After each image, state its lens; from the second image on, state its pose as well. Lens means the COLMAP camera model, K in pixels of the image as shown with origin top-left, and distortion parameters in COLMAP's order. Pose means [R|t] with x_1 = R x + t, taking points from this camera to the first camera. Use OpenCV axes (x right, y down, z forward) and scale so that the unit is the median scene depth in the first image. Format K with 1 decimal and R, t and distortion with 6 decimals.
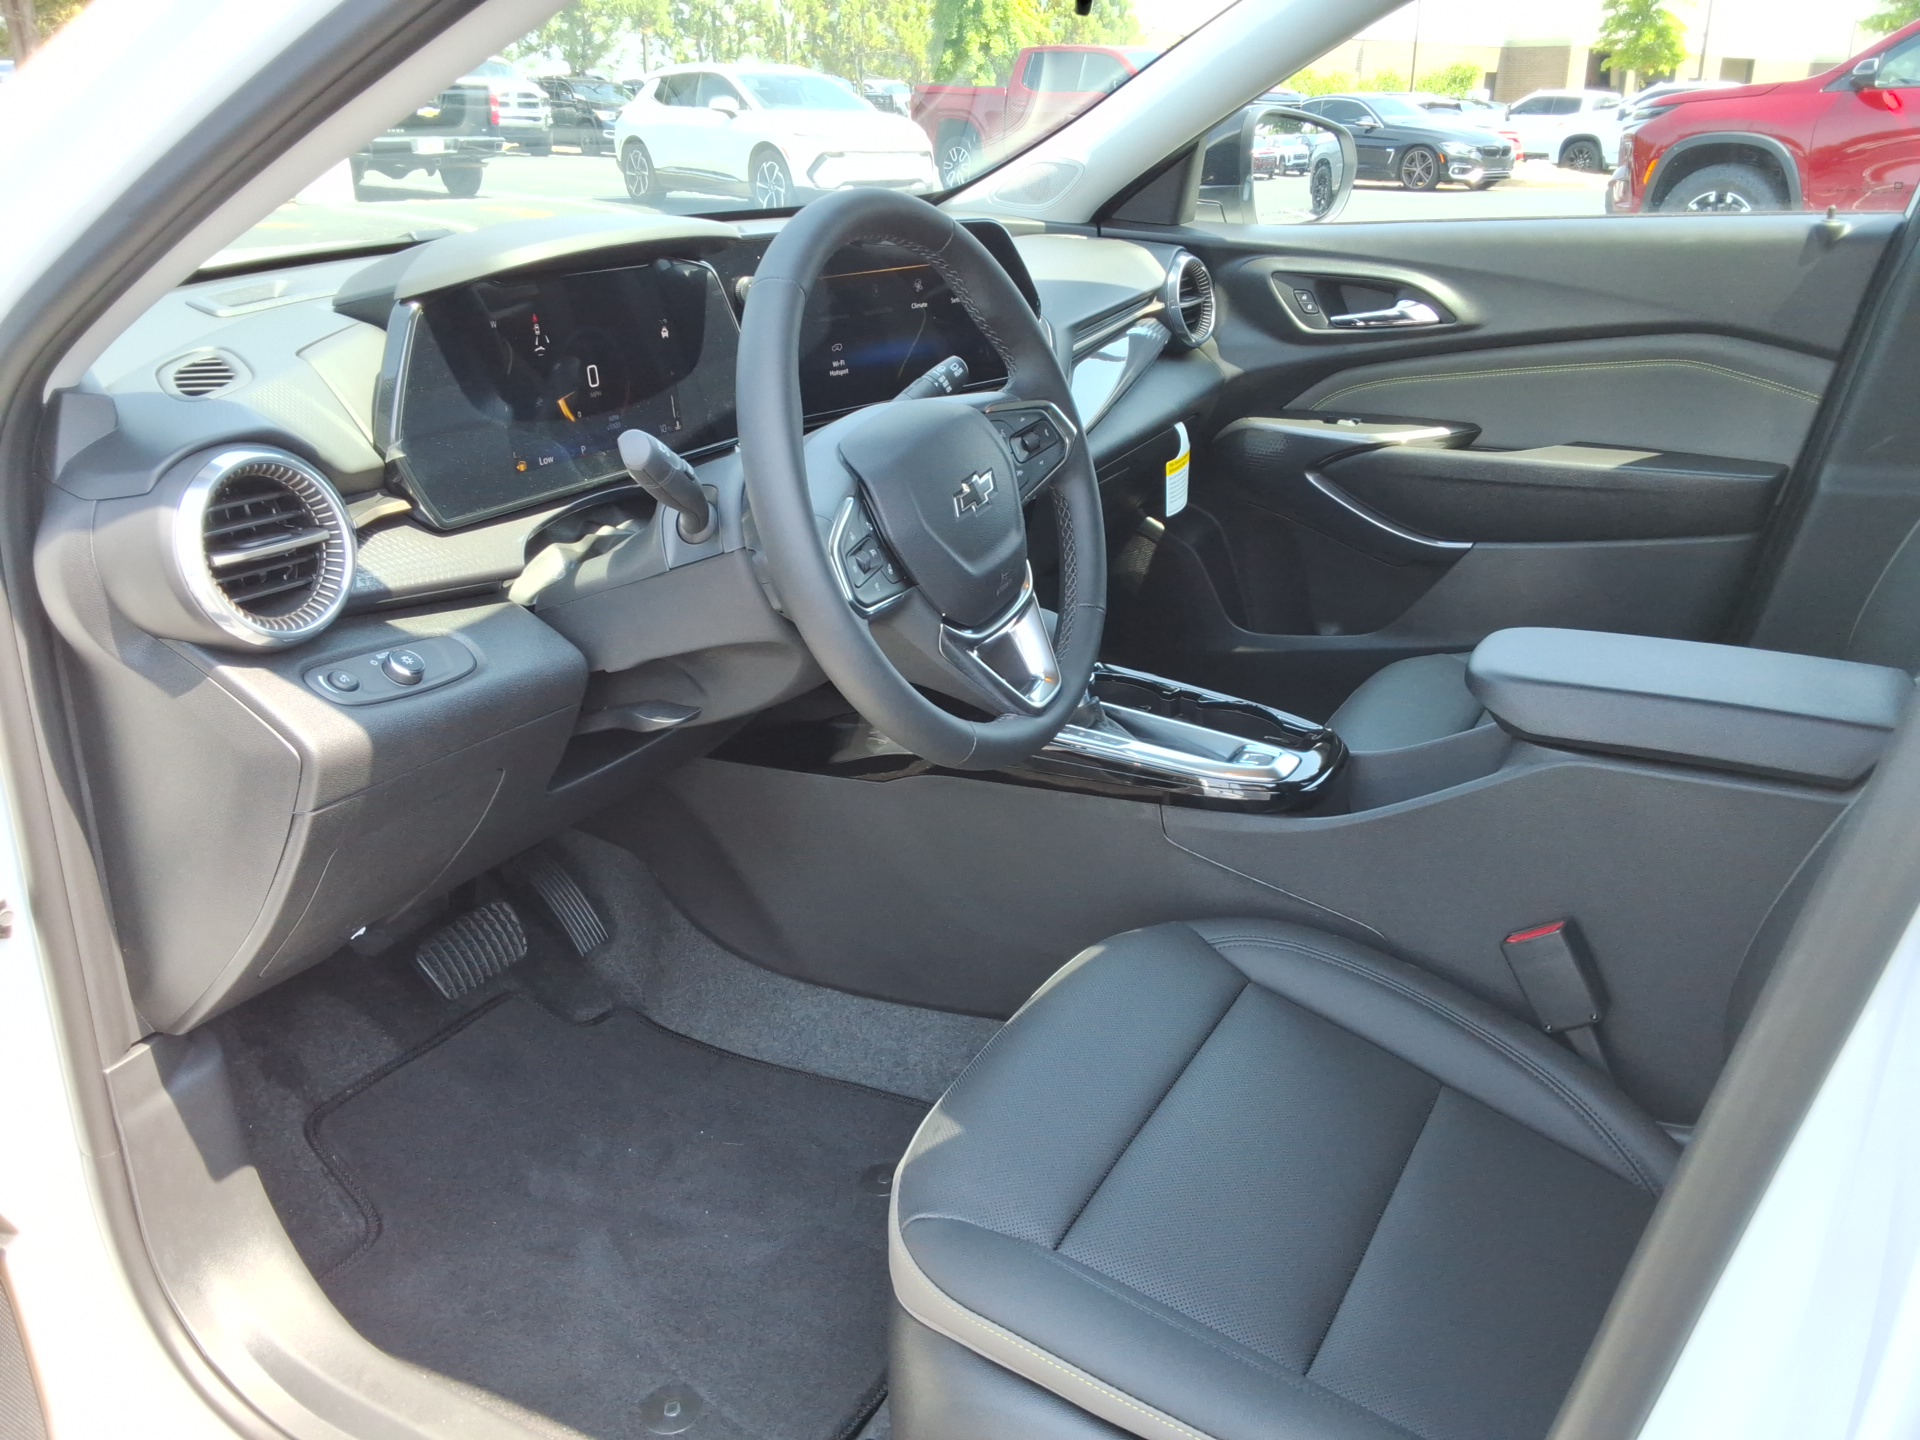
lens RADIAL K [[1547.5, 0, 967.7], [0, 1547.5, 703.1], [0, 0, 1]] dist [0.115558, -0.180182]
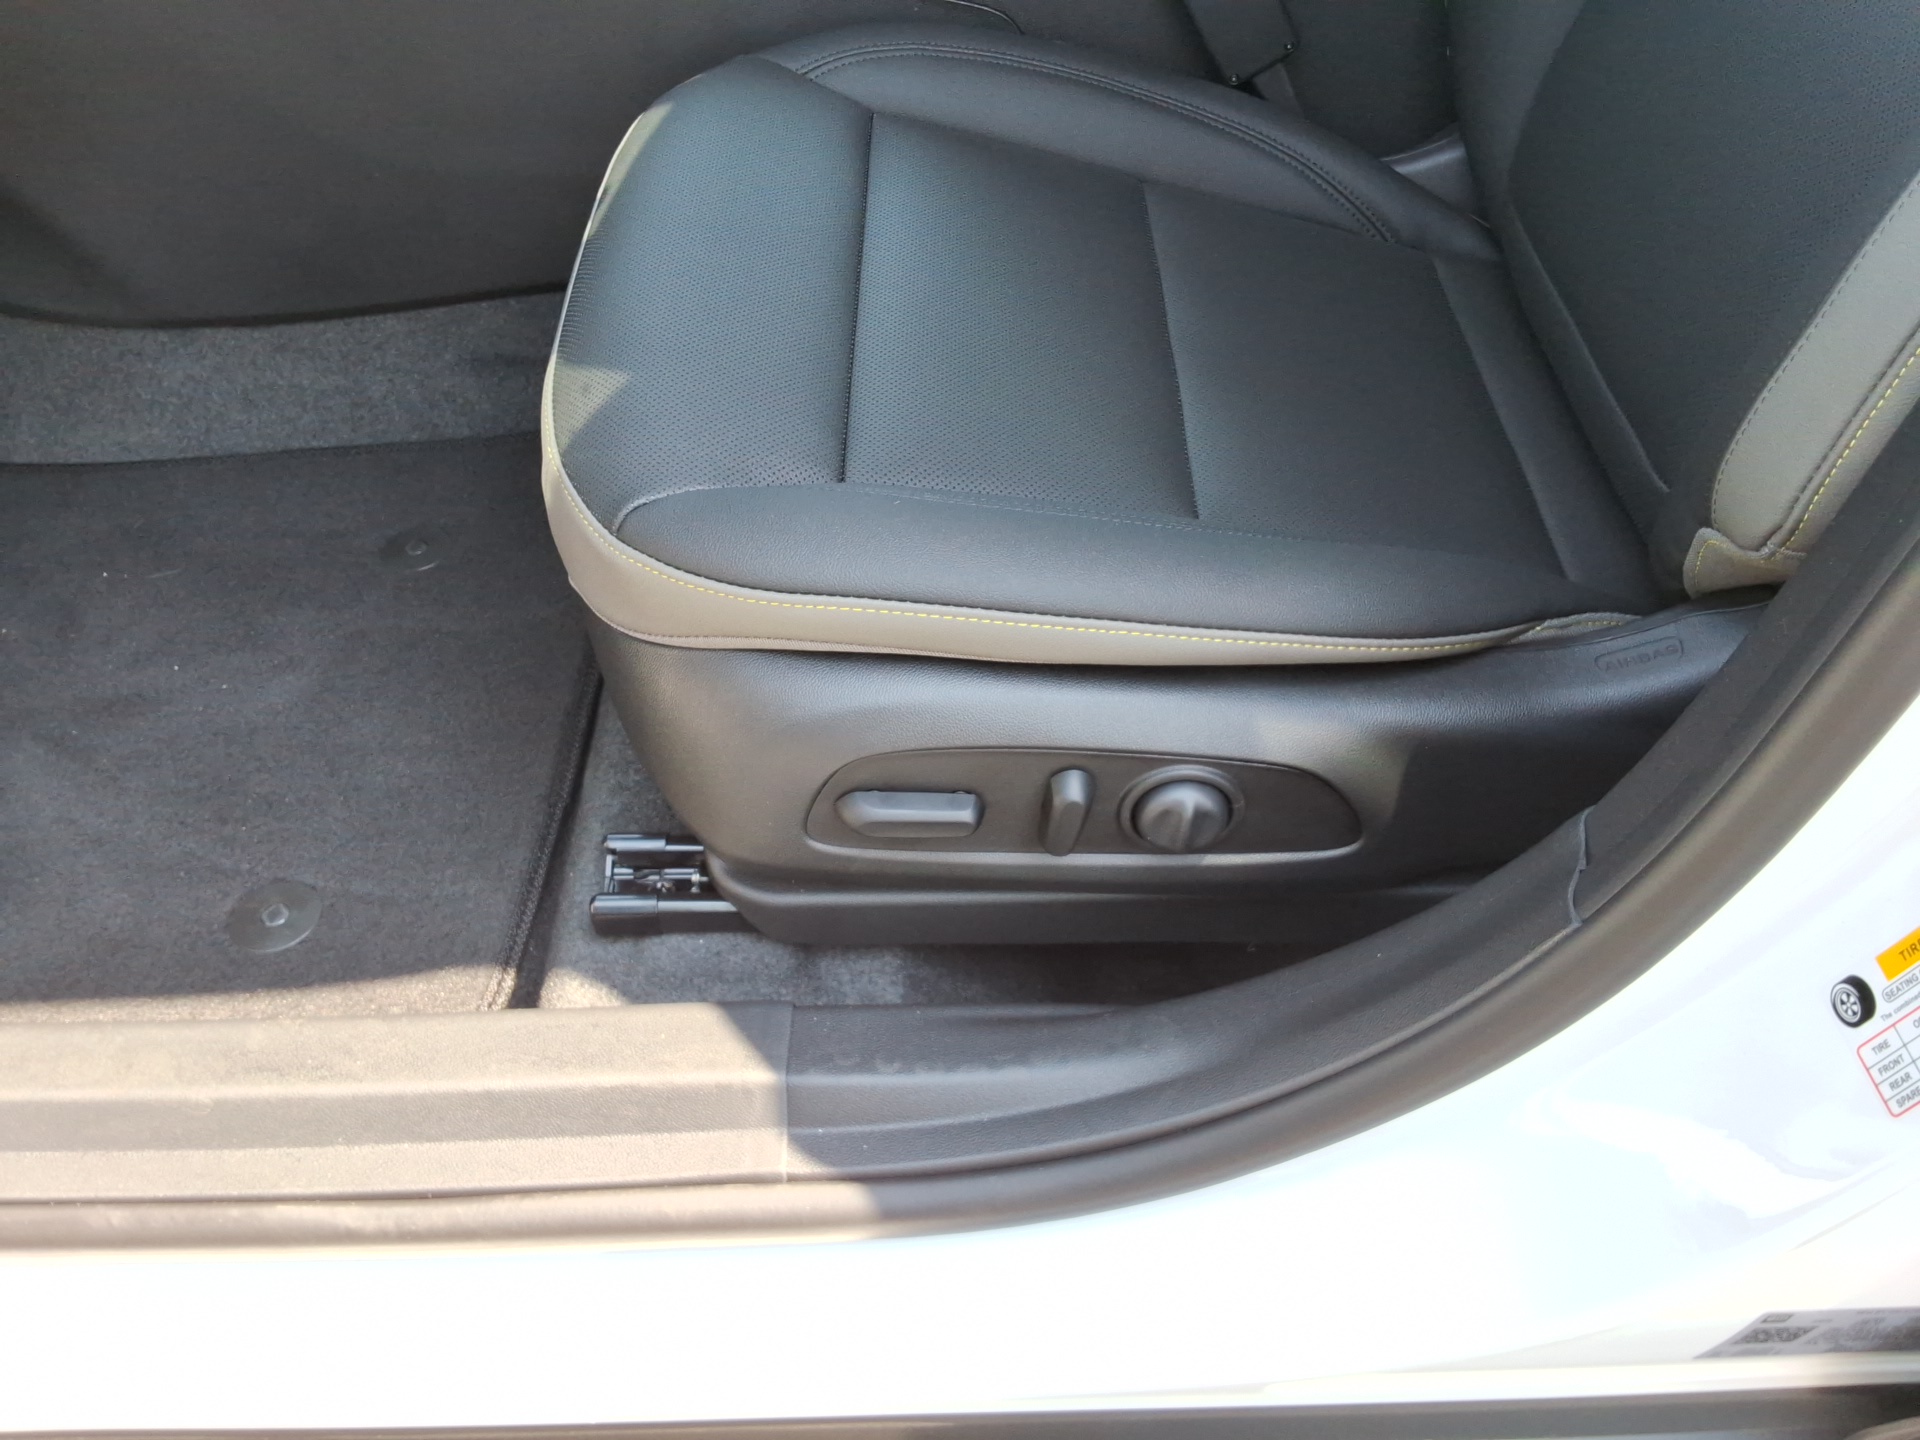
lens RADIAL K [[1567.0, 0, 968.7], [0, 1567.0, 702.8], [0, 0, 1]] dist [0.119297, -0.206606]
pose [[0.867188, -0.345547, 0.358583, -0.132974], [0.177069, 0.886979, 0.426514, 0.115158], [-0.465436, -0.306374, 0.830364, 0.289660]]
